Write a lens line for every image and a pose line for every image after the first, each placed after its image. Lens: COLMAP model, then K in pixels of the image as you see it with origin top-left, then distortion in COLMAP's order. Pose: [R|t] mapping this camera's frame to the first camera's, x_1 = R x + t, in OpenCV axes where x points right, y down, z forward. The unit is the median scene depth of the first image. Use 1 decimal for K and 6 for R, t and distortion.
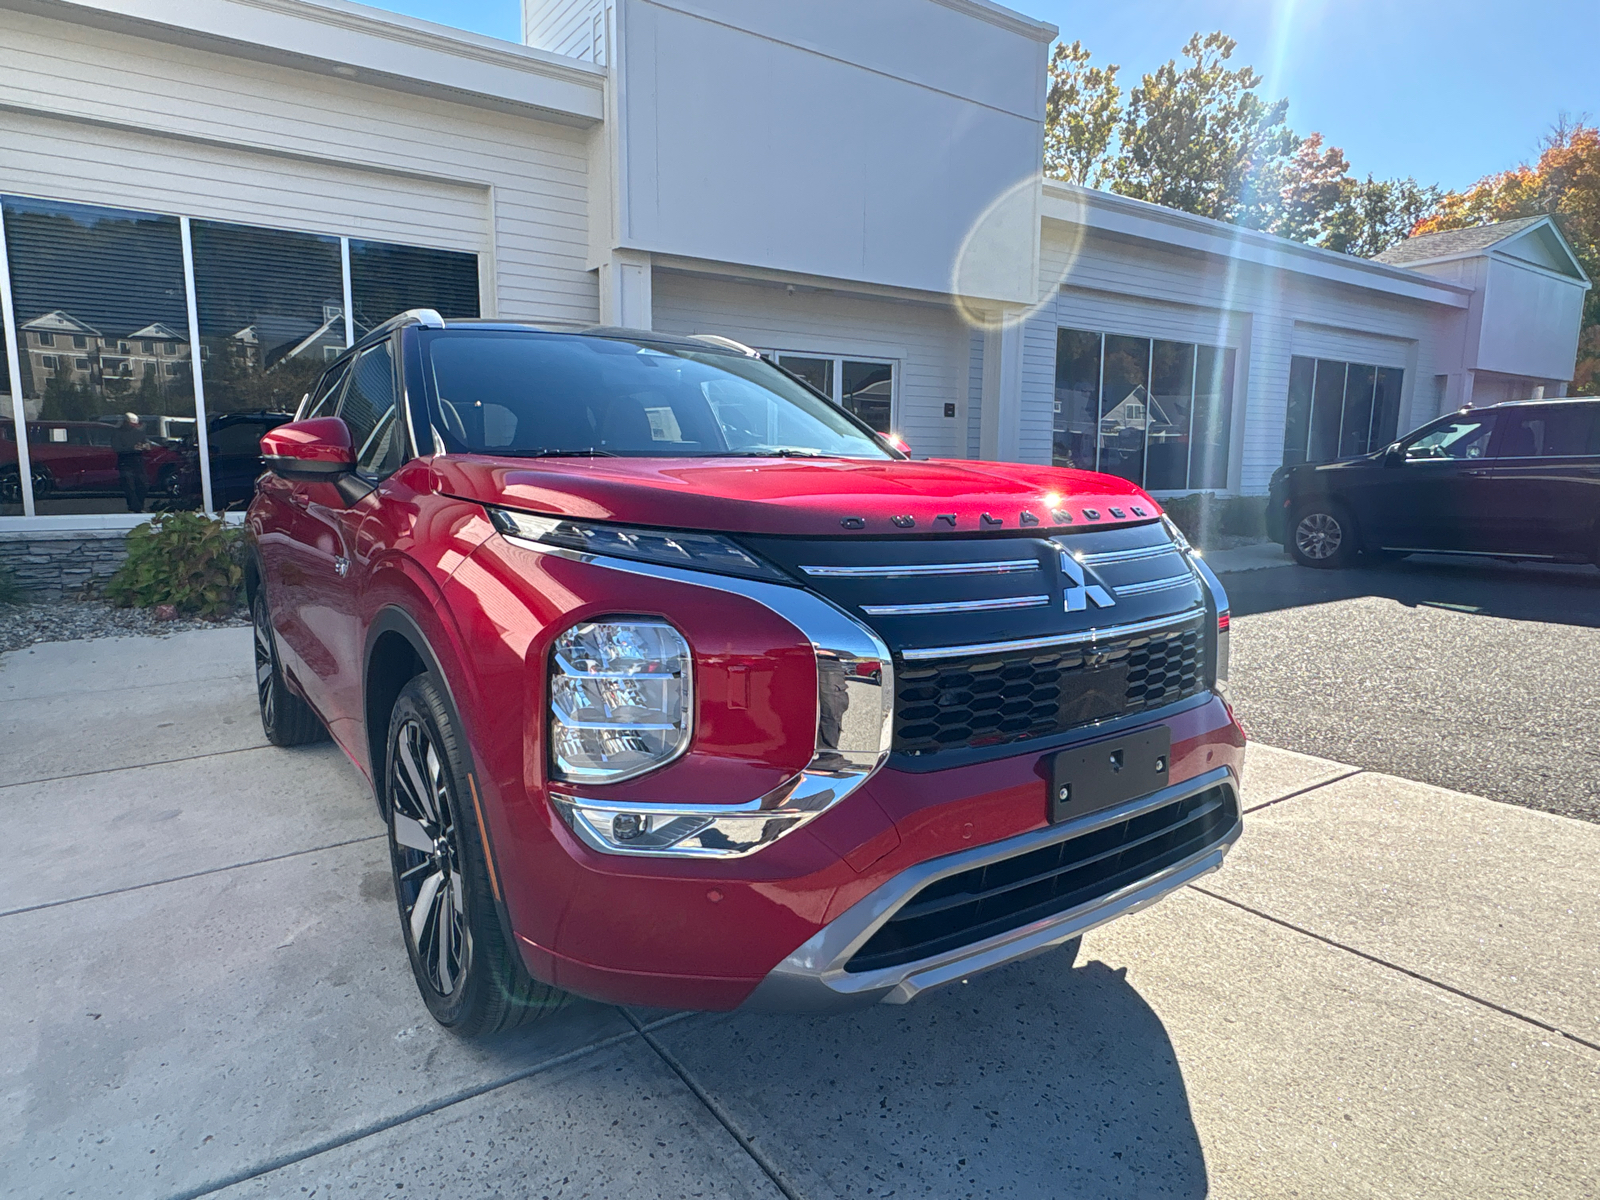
lens RADIAL K [[946.7, 0, 797.6], [0, 946.7, 595.2], [0, 0, 1]] dist [-0.003468, 0.004145]
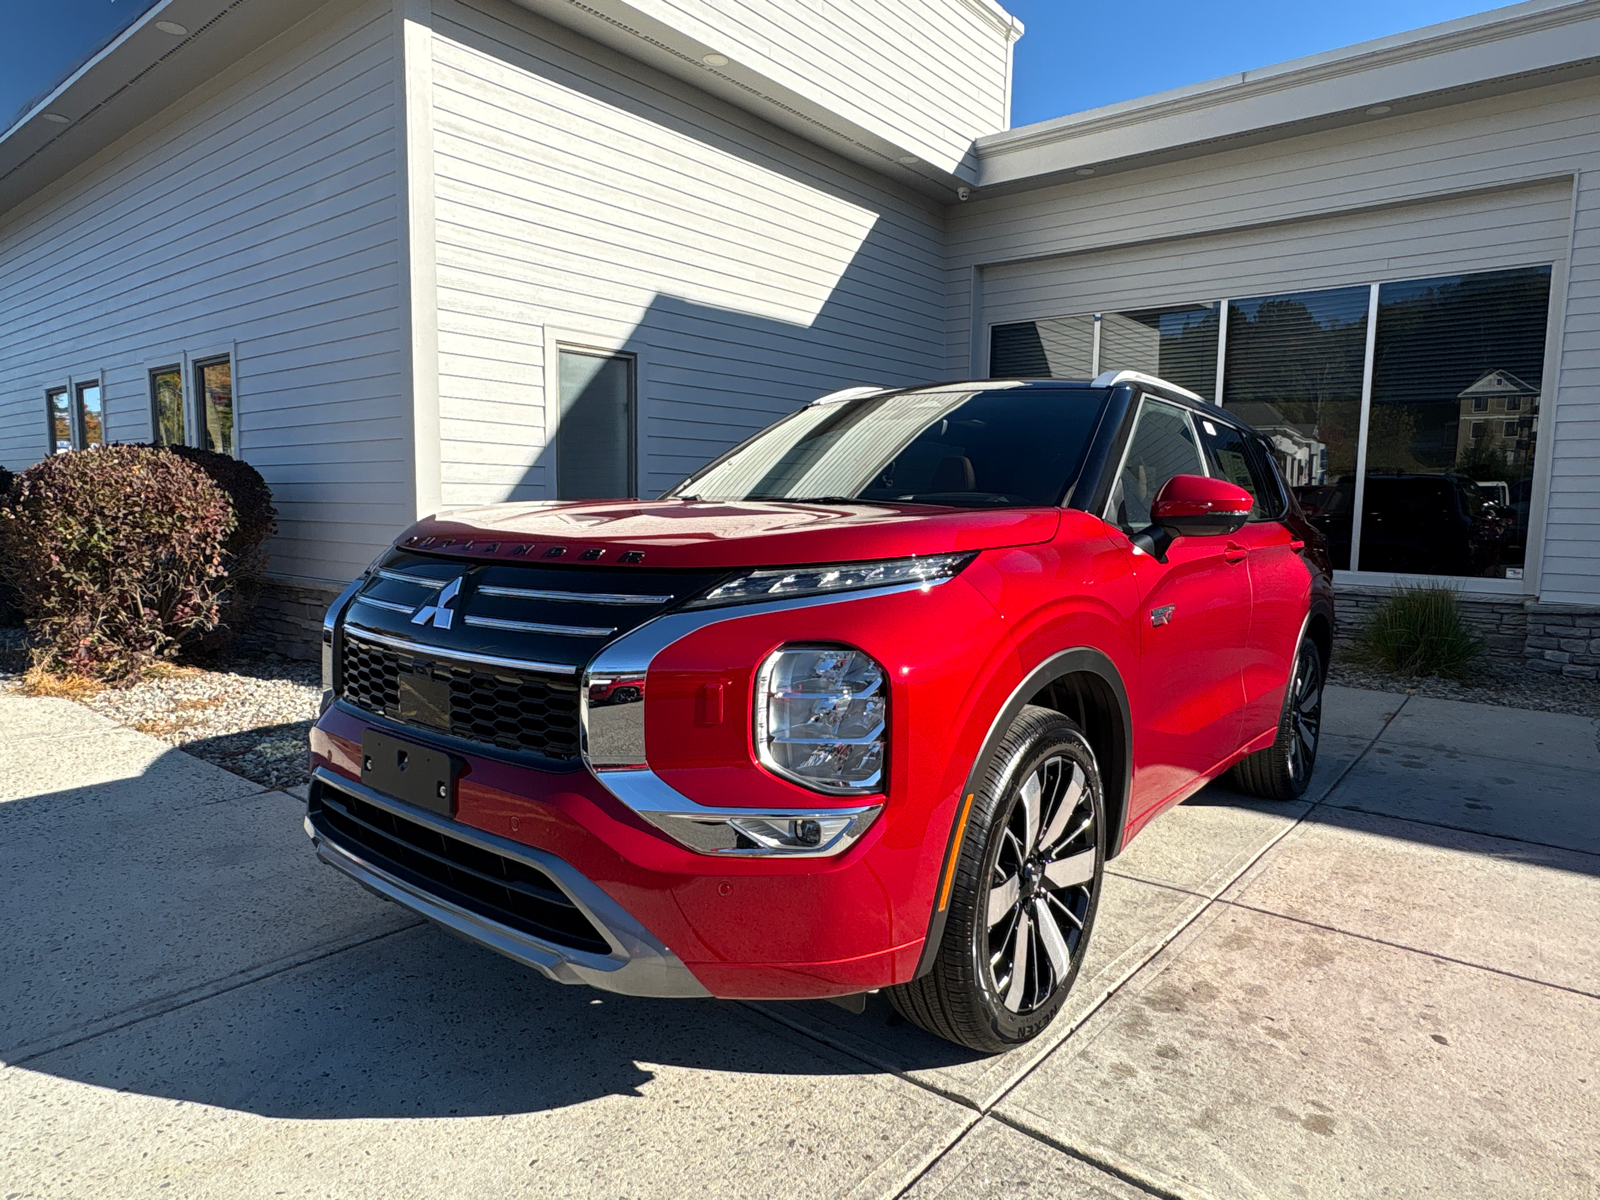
lens RADIAL K [[969.0, 0, 793.0], [0, 969.0, 595.0], [0, 0, 1]] dist [-0.001580, 0.000985]
pose [[0.280513, 0.089827, -0.955638, 0.364085], [-0.154914, 0.986796, 0.047283, -0.034315], [0.947267, 0.134778, 0.290725, 0.253149]]
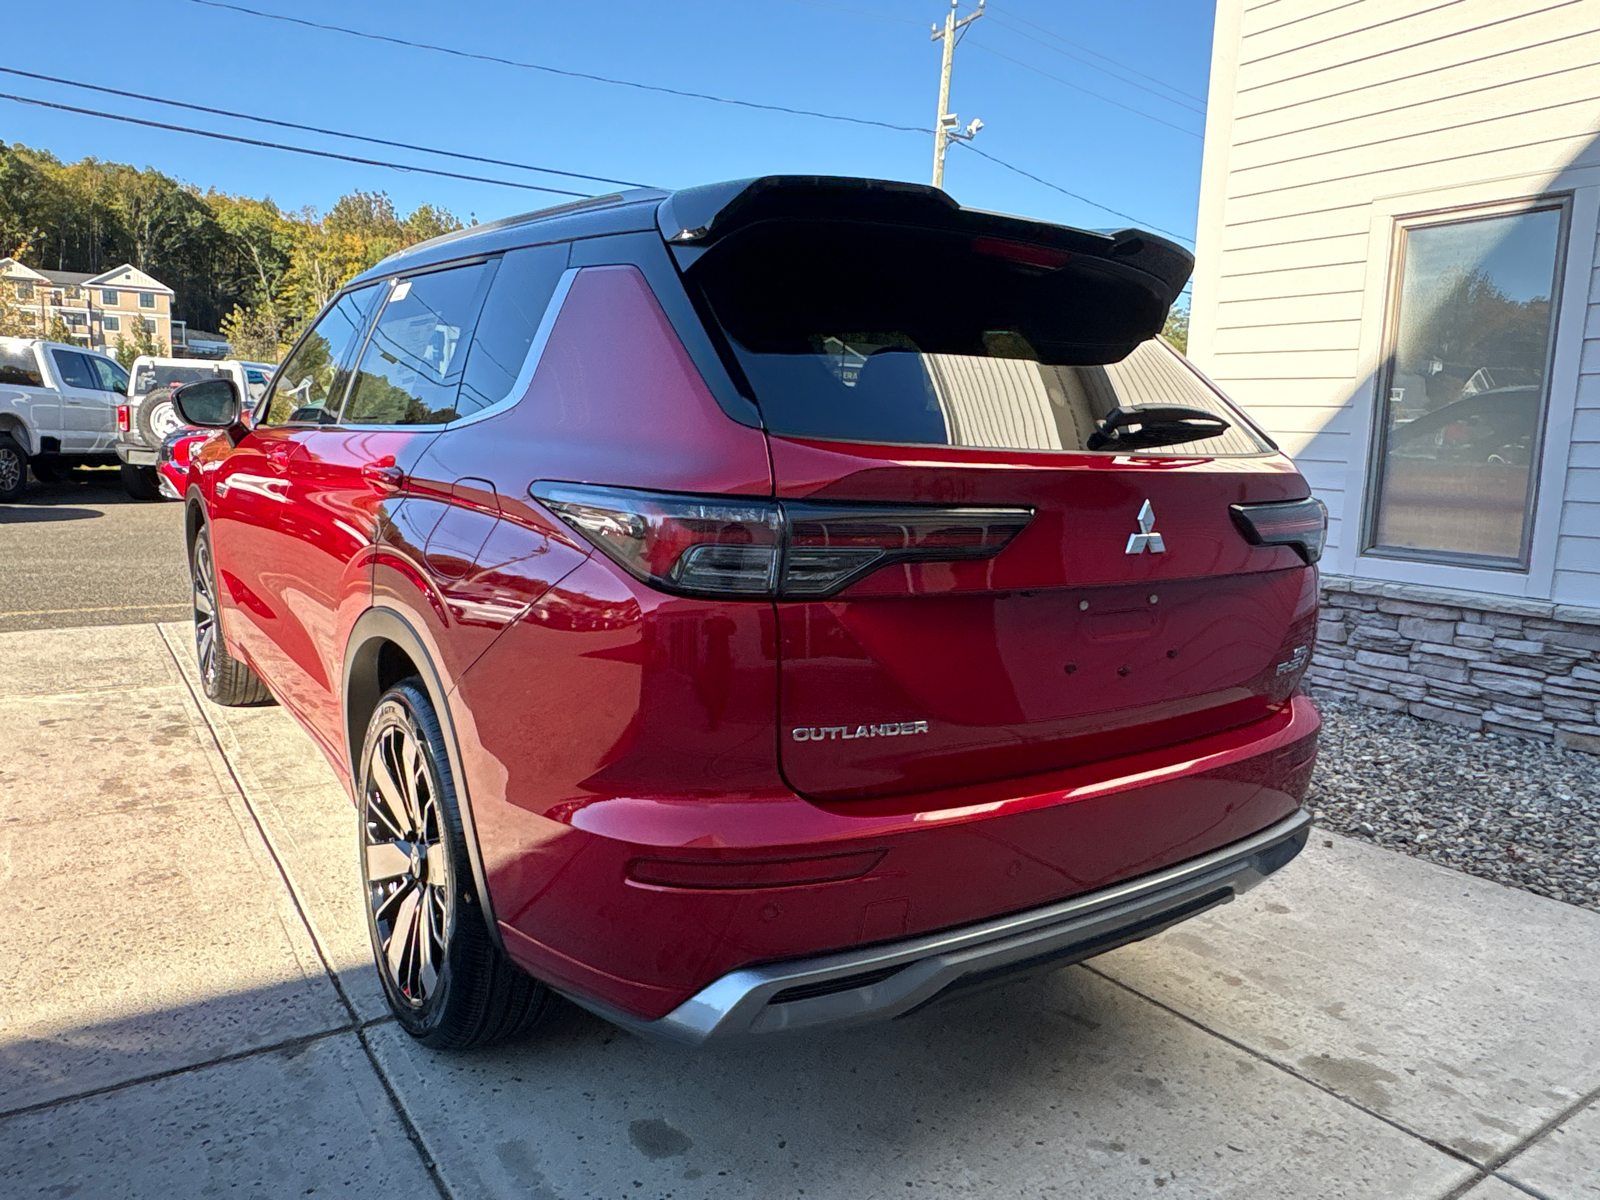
lens RADIAL K [[1101.8, 0, 800.0], [0, 1101.8, 604.5], [0, 0, 1]] dist [0.000391, -0.000269]
pose [[-0.999035, -0.043148, -0.008176, -0.229454], [-0.043640, 0.954567, 0.294785, -0.149510], [-0.004915, 0.294858, -0.955529, 1.026974]]
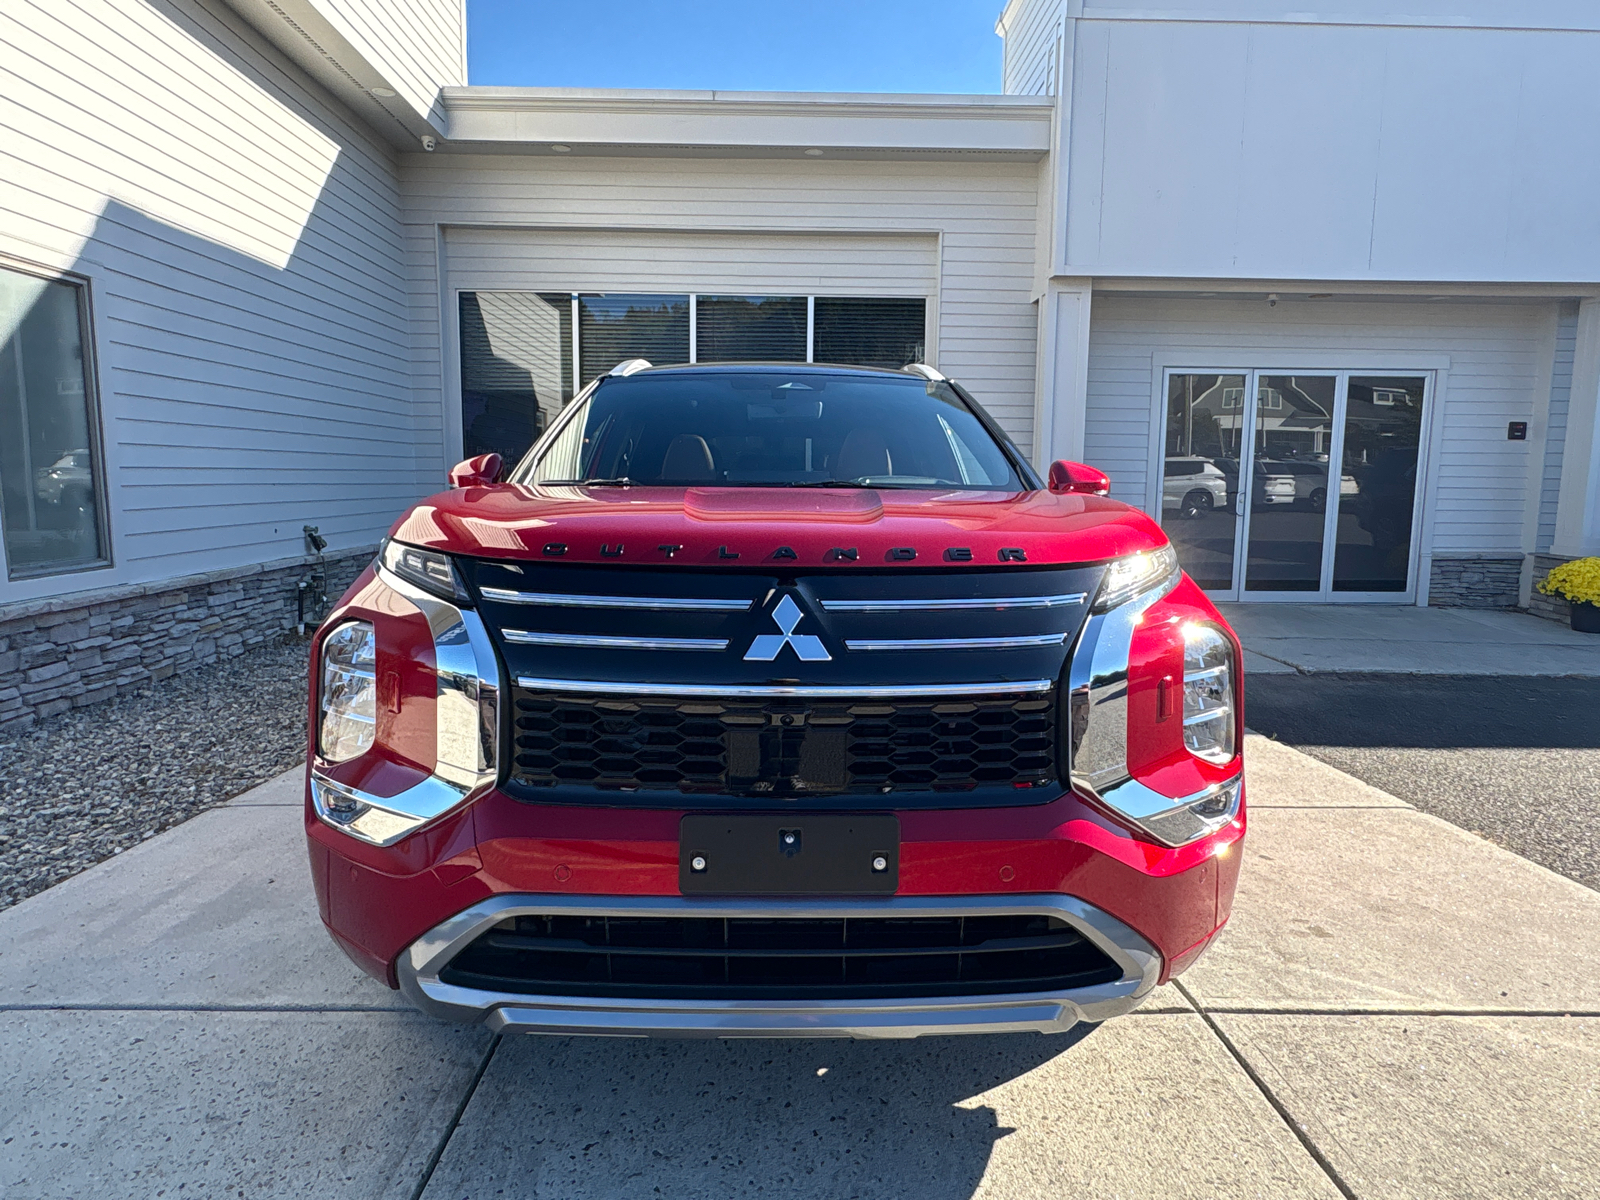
lens RADIAL K [[946.7, 0, 795.4], [0, 946.7, 594.4], [0, 0, 1]] dist [-0.003468, 0.004145]
pose [[0.832548, 0.064922, -0.550136, 0.186140], [-0.083992, 0.996421, -0.009521, -0.009092], [0.547549, 0.054134, 0.835021, 0.066208]]
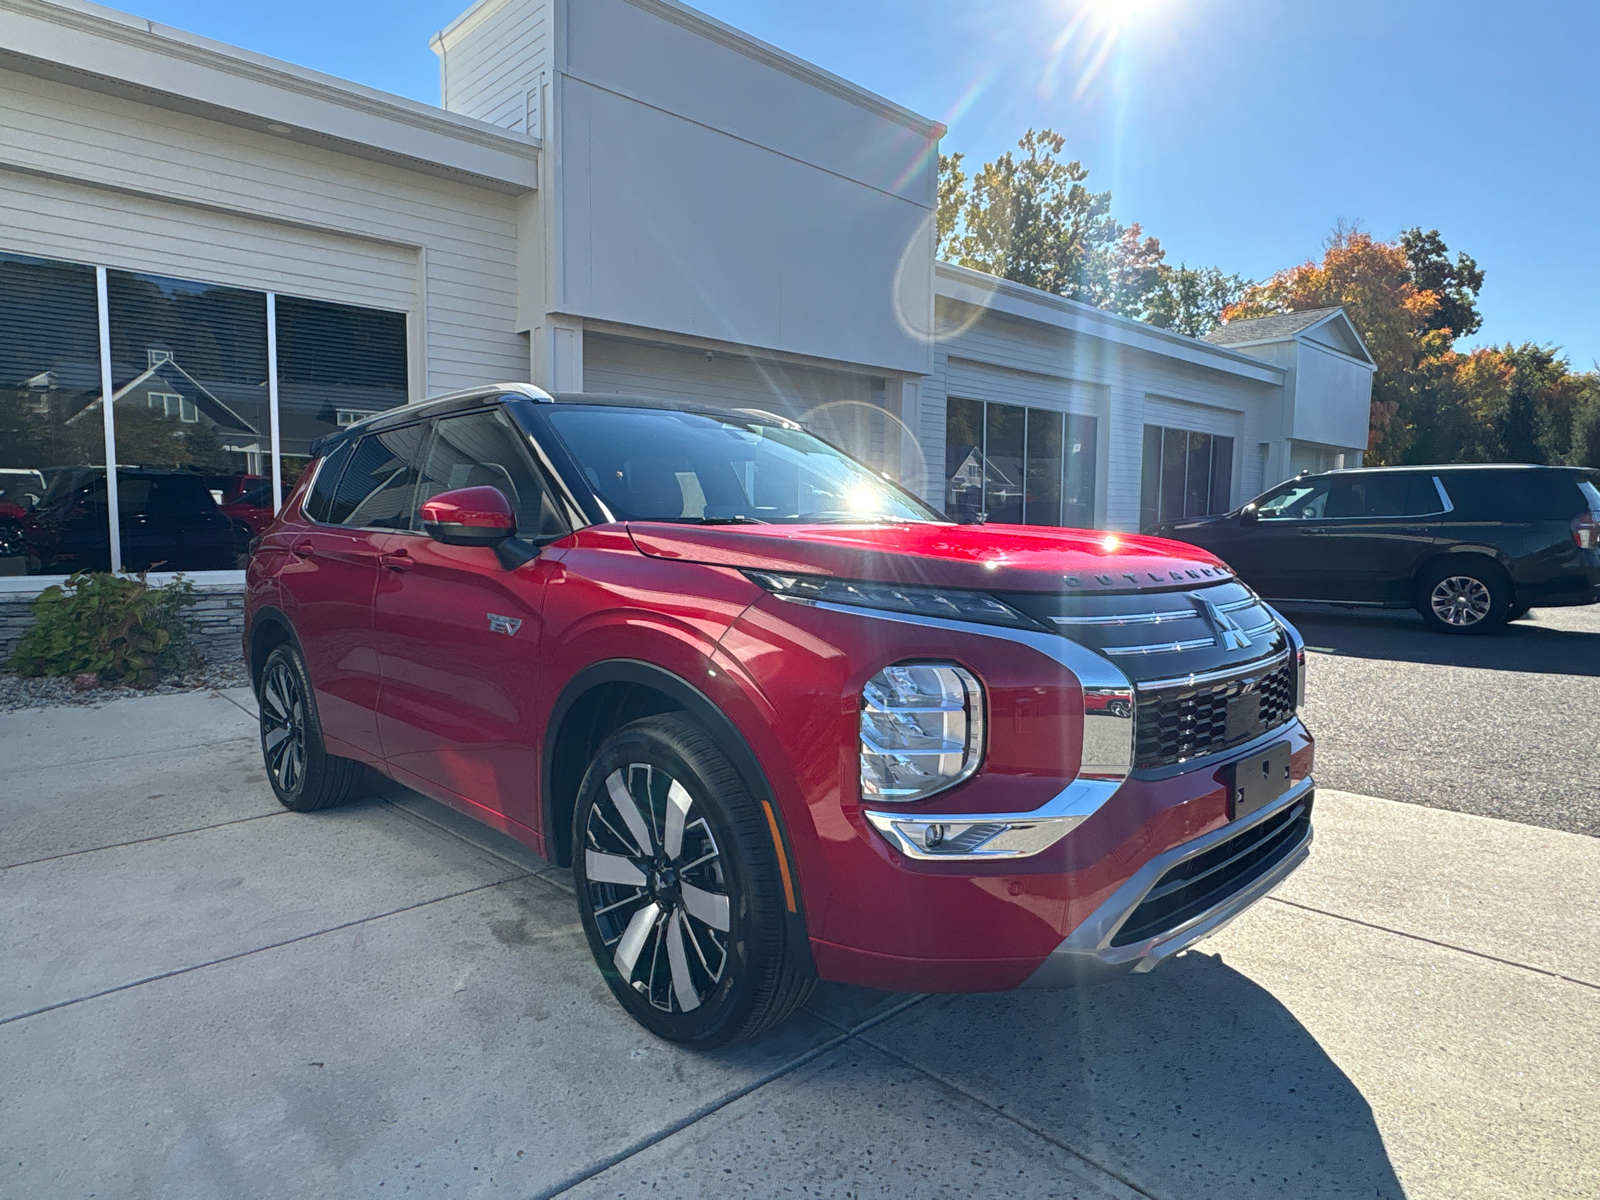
lens RADIAL K [[946.7, 0, 798.4], [0, 946.7, 594.4], [0, 0, 1]] dist [-0.003468, 0.004145]
pose [[0.988331, -0.010658, 0.151950, -0.107885], [0.019655, 0.998133, -0.057829, 0.000894], [-0.151049, 0.060141, 0.986695, -0.036074]]
